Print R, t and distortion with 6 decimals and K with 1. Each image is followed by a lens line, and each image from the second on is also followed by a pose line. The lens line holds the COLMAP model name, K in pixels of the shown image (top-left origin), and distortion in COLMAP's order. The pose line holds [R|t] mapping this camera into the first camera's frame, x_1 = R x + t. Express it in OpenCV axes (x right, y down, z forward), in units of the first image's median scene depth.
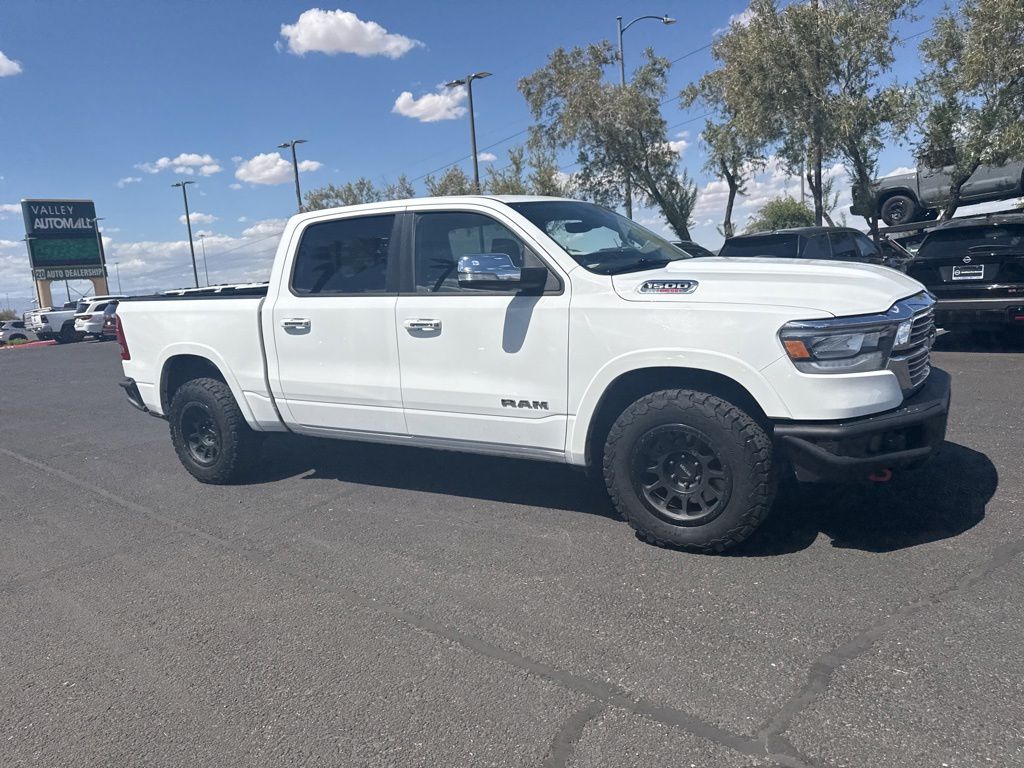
lens RADIAL K [[720.6, 0, 512.7], [0, 720.6, 392.6], [0, 0, 1]] dist [0.049284, -0.063360]
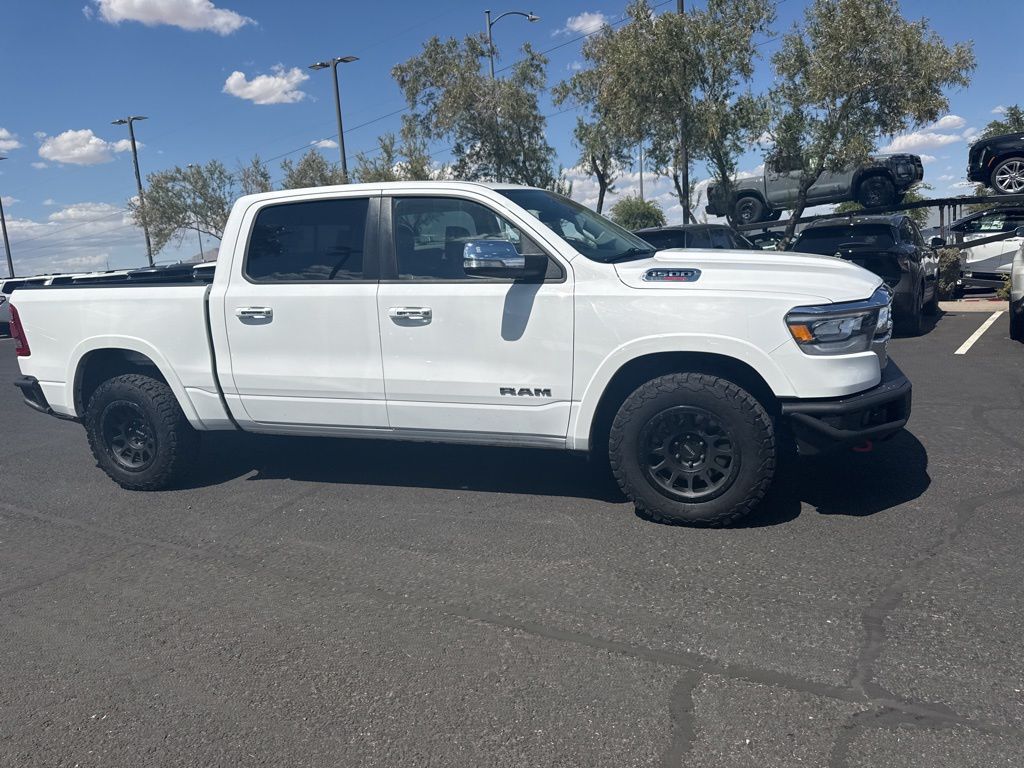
lens RADIAL K [[720.6, 0, 512.7], [0, 720.6, 392.6], [0, 0, 1]] dist [0.049284, -0.063360]
pose [[0.978634, -0.025742, 0.203992, -0.160996], [0.023840, 0.999646, 0.011777, 0.003977], [-0.204223, -0.006662, 0.978902, 0.017431]]
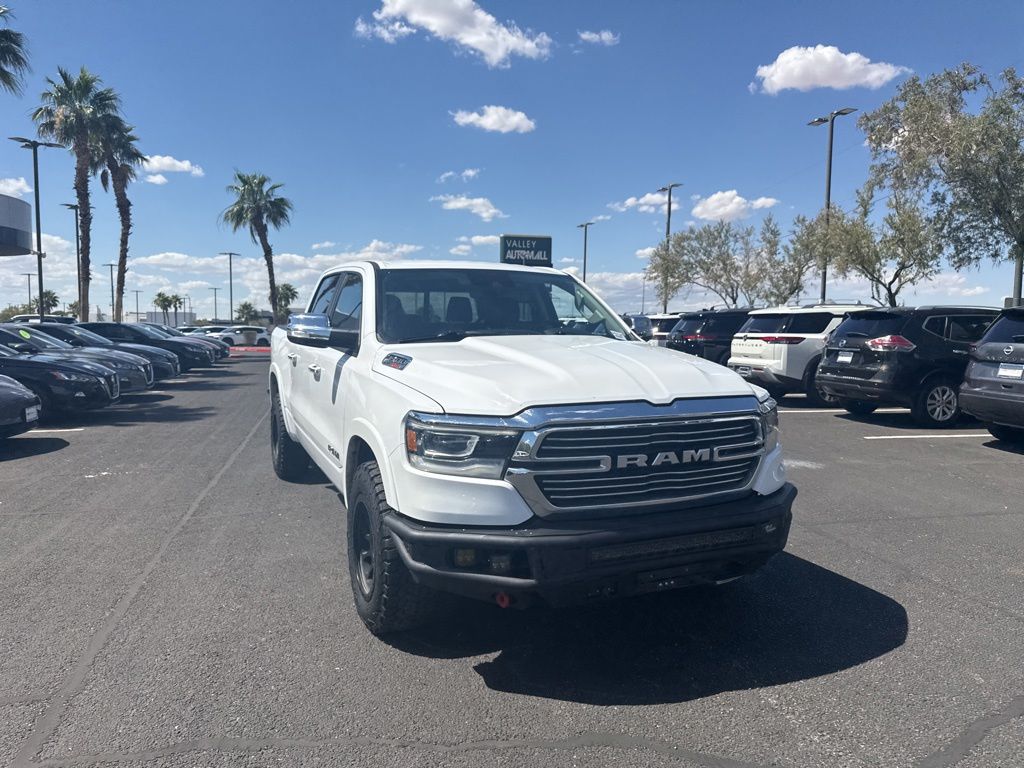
lens RADIAL K [[720.6, 0, 512.7], [0, 720.6, 392.6], [0, 0, 1]] dist [0.049284, -0.063360]
pose [[0.833323, 0.134580, -0.536154, 0.638512], [-0.159836, 0.987143, -0.000643, -0.090176], [0.529174, 0.086232, 0.844120, 0.167865]]
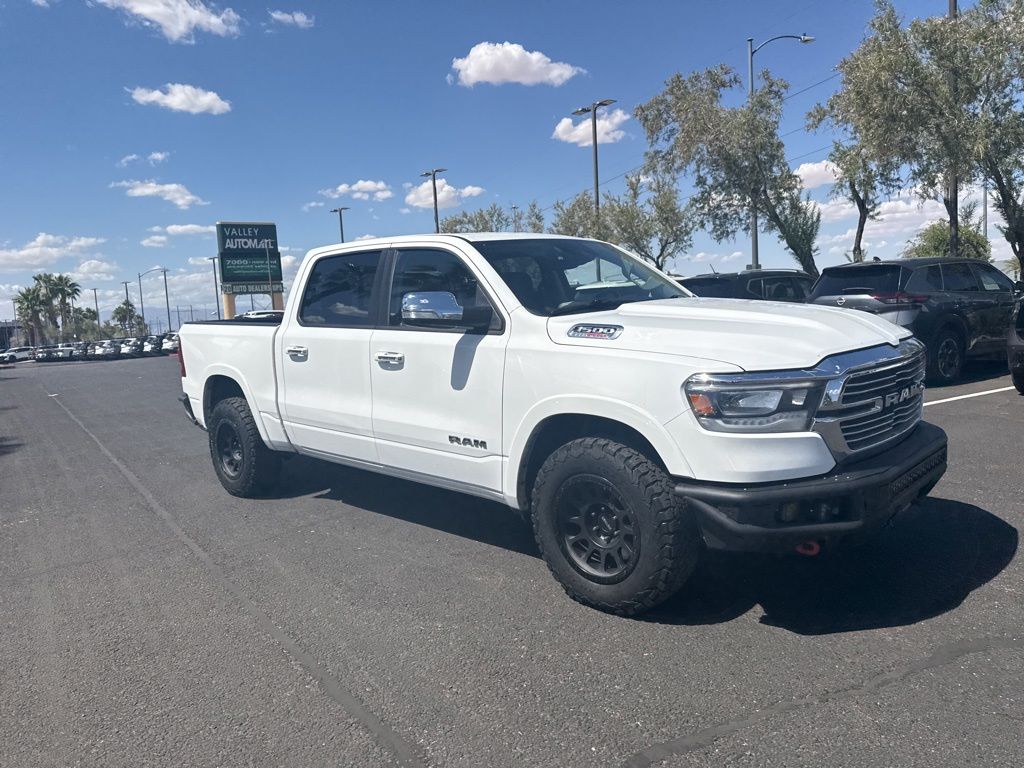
lens RADIAL K [[720.1, 0, 514.8], [0, 720.1, 385.7], [0, 0, 1]] dist [0.039538, -0.050899]
pose [[0.979160, 0.043374, -0.198403, 0.215212], [-0.050643, 0.998213, -0.031710, -0.026579], [0.196673, 0.041097, 0.979608, 0.029239]]
